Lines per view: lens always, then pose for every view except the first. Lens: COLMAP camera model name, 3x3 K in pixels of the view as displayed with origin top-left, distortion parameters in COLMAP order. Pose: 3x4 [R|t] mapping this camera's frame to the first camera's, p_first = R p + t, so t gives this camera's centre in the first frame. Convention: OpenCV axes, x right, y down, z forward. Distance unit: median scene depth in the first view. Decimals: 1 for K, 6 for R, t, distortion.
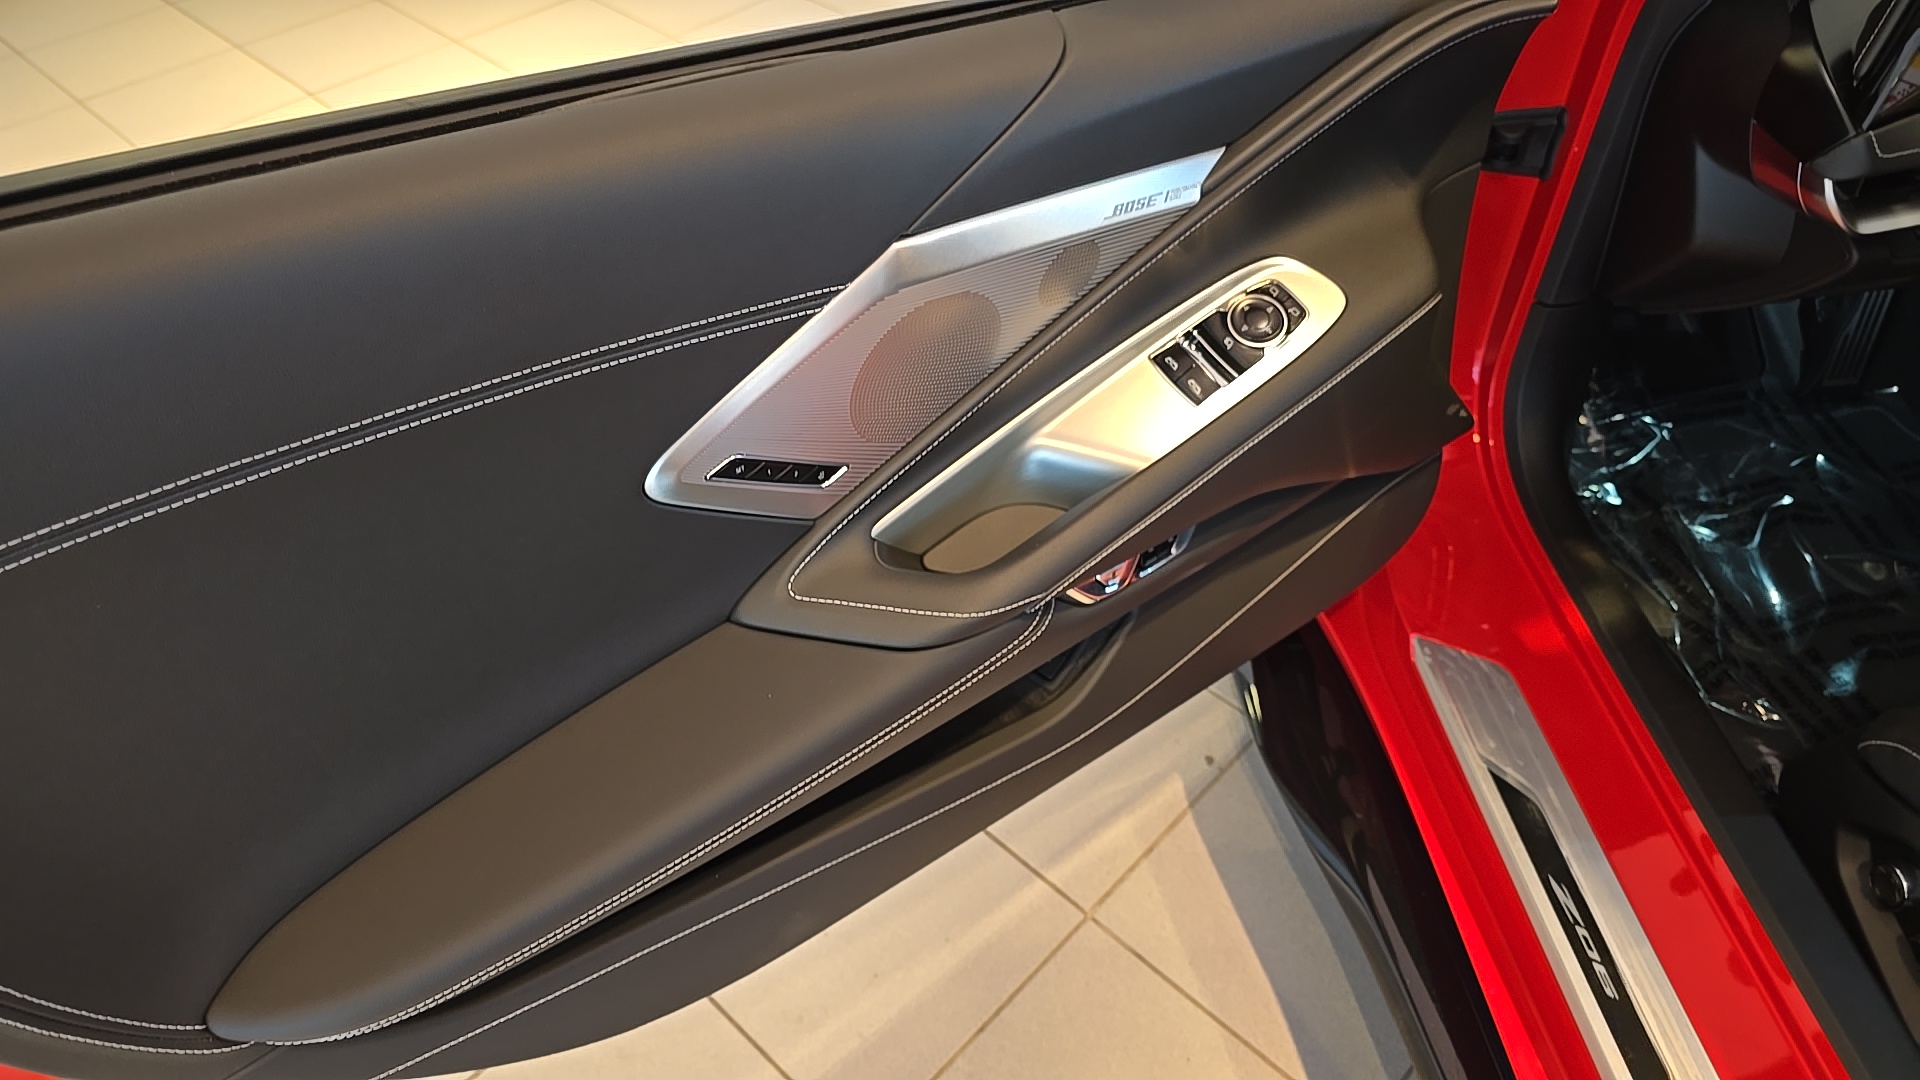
lens RADIAL K [[1296.0, 0, 979.8], [0, 1296.0, 530.3], [0, 0, 1]] dist [0.070100, -0.088117]
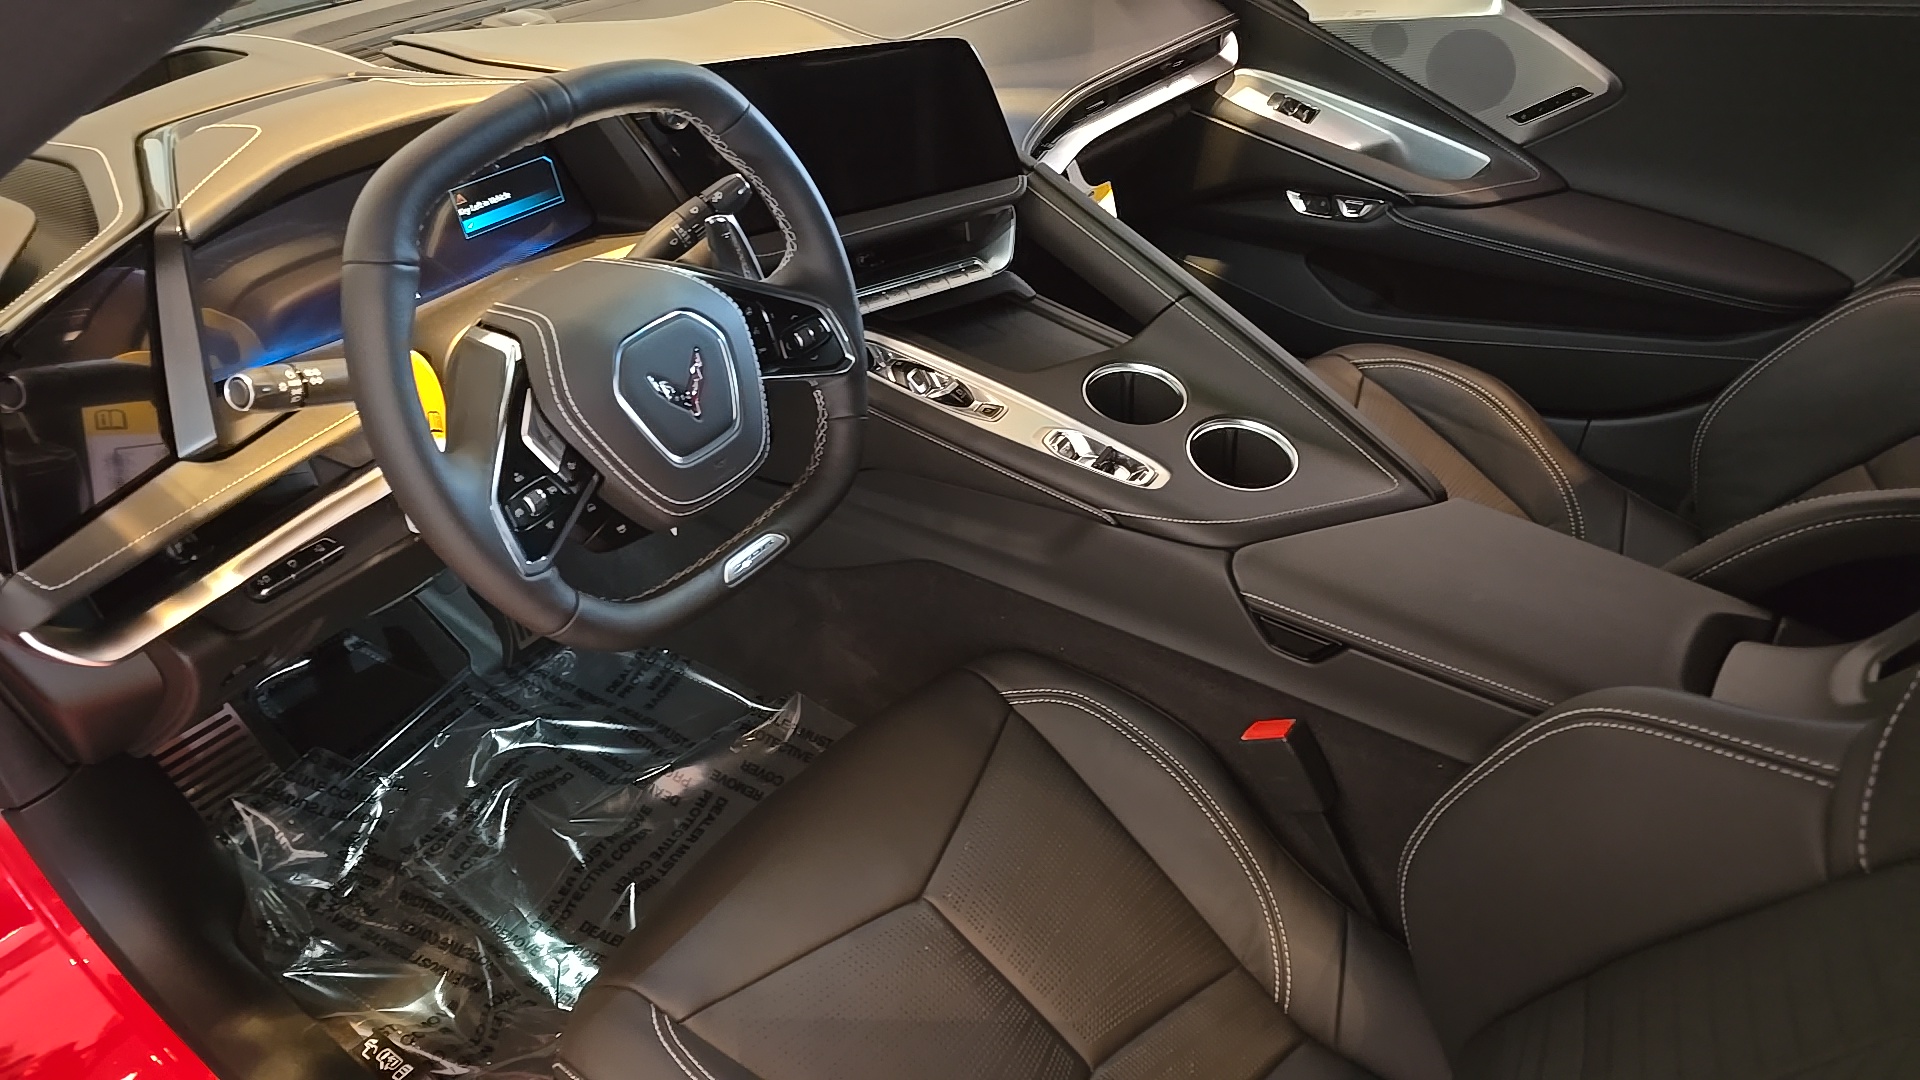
lens RADIAL K [[1274.8, 0, 962.8], [0, 1274.8, 533.9], [0, 0, 1]] dist [0.061296, -0.077405]
pose [[0.673194, -0.430183, 0.601459, 0.413428], [0.542400, 0.840097, -0.006227, 0.008010], [-0.502605, 0.330423, 0.798880, 0.014269]]
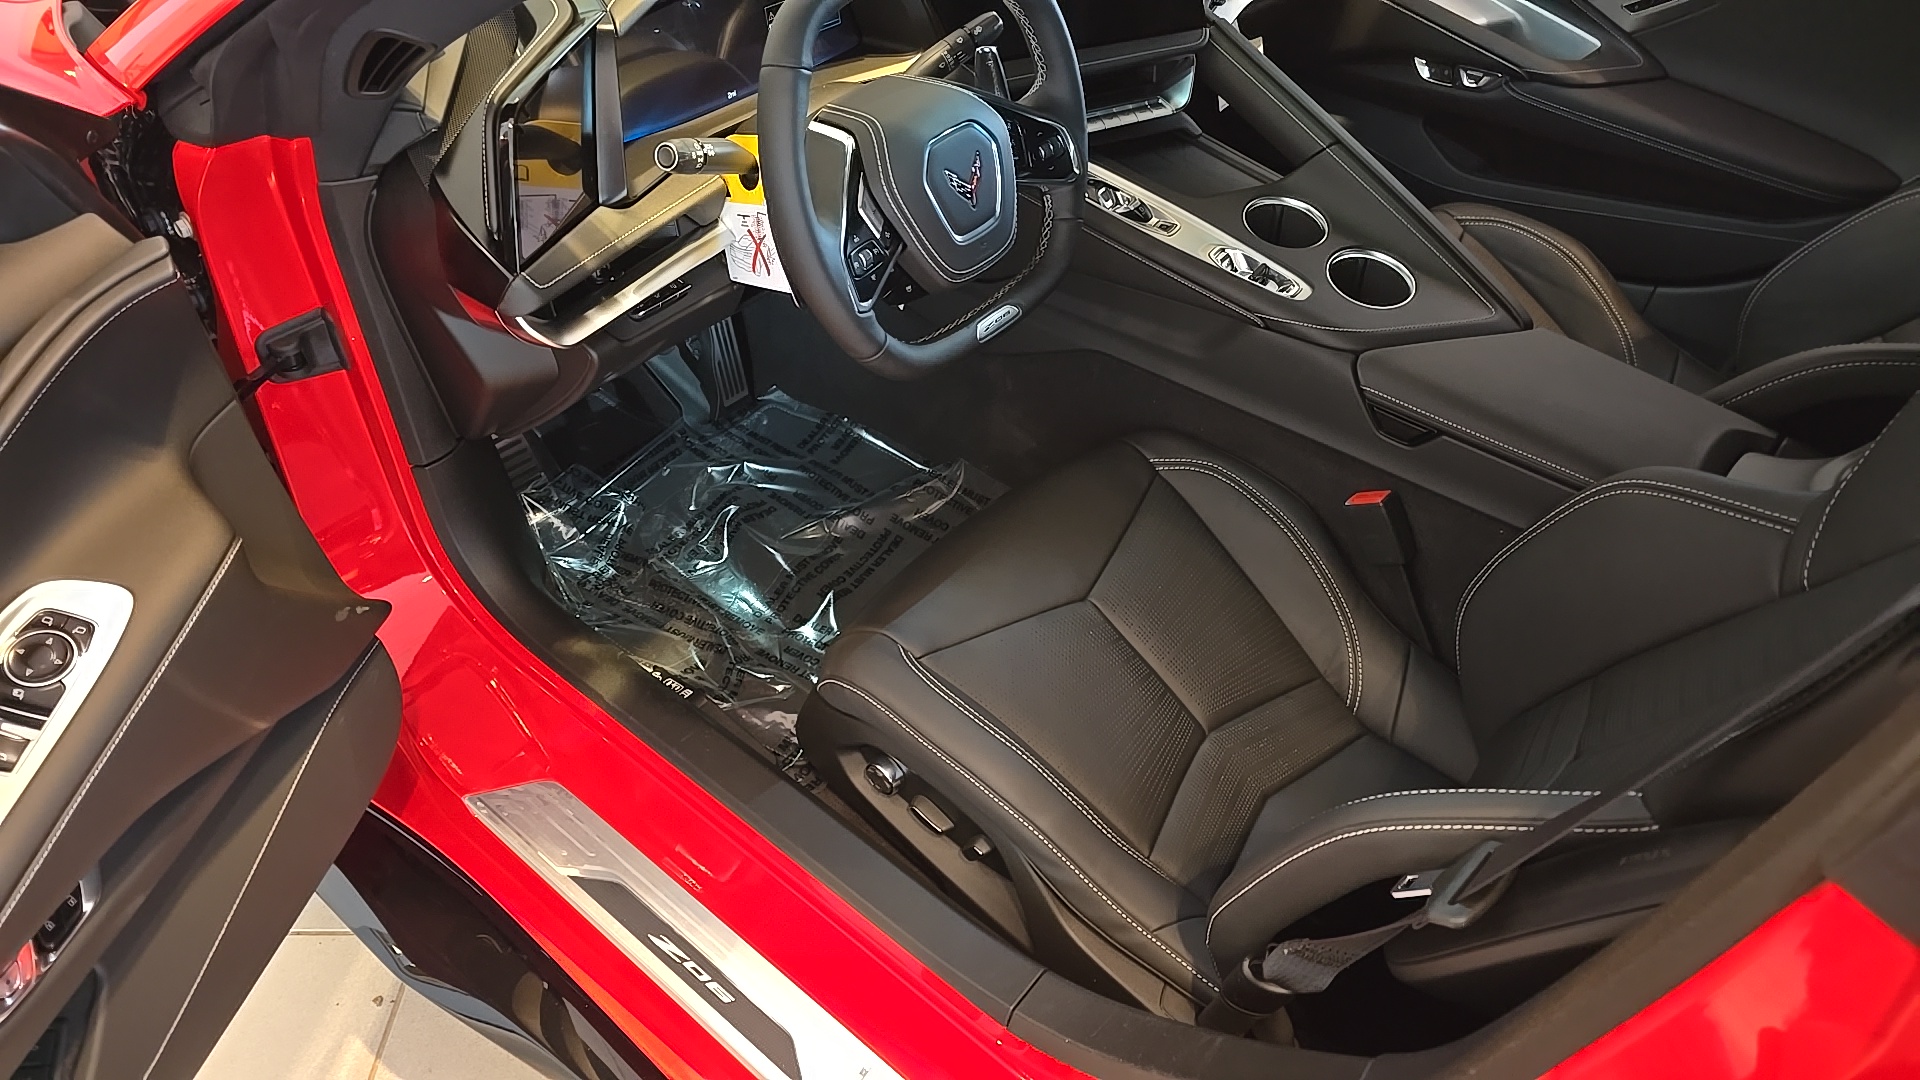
lens RADIAL K [[1272.4, 0, 970.7], [0, 1272.4, 530.4], [0, 0, 1]] dist [0.059976, -0.083018]
pose [[0.722466, -0.436203, 0.536442, 0.164913], [0.469612, 0.879027, 0.082311, -0.000731], [-0.507452, 0.192453, 0.839914, -0.100890]]
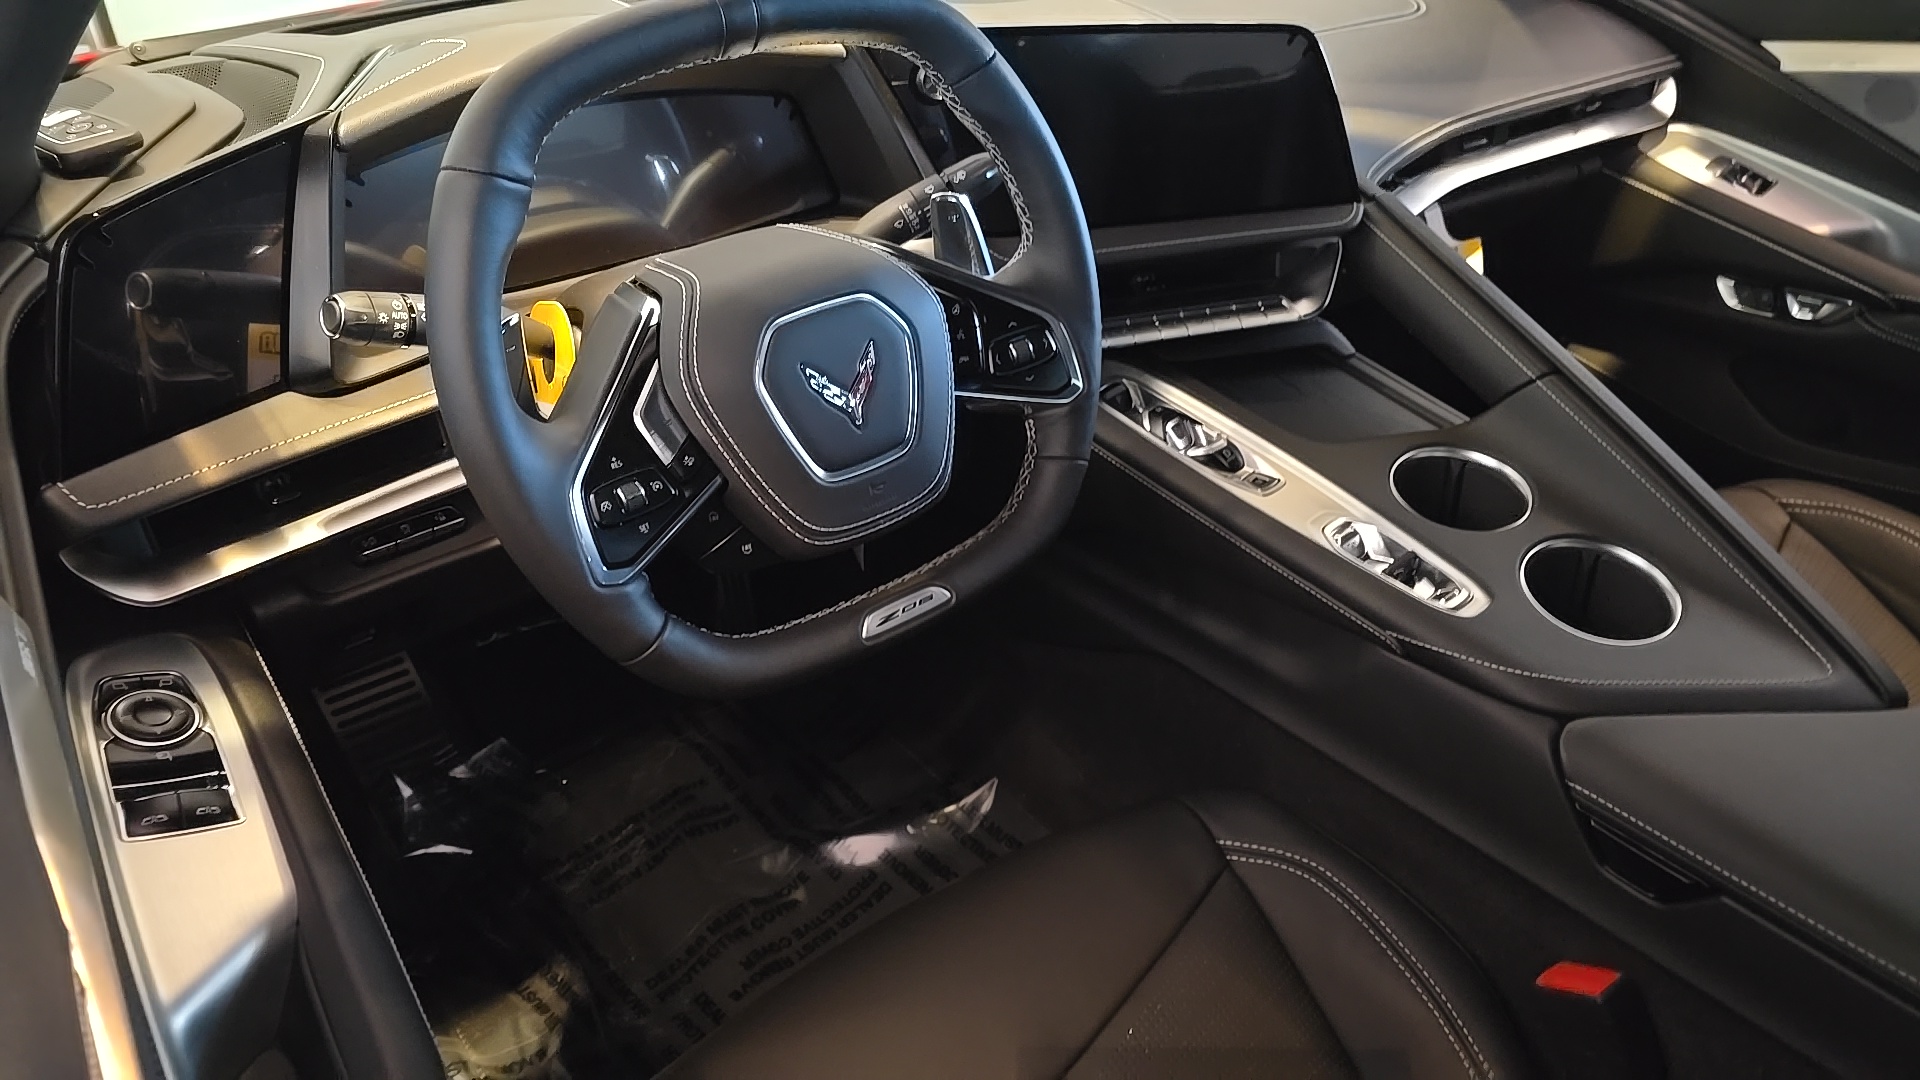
lens RADIAL K [[1287.5, 0, 962.1], [0, 1287.5, 530.5], [0, 0, 1]] dist [0.047638, -0.059010]
pose [[0.861812, -0.271917, 0.428183, 0.552961], [0.372384, 0.912355, -0.170115, 0.025322], [-0.344397, 0.306056, 0.887536, 0.127985]]
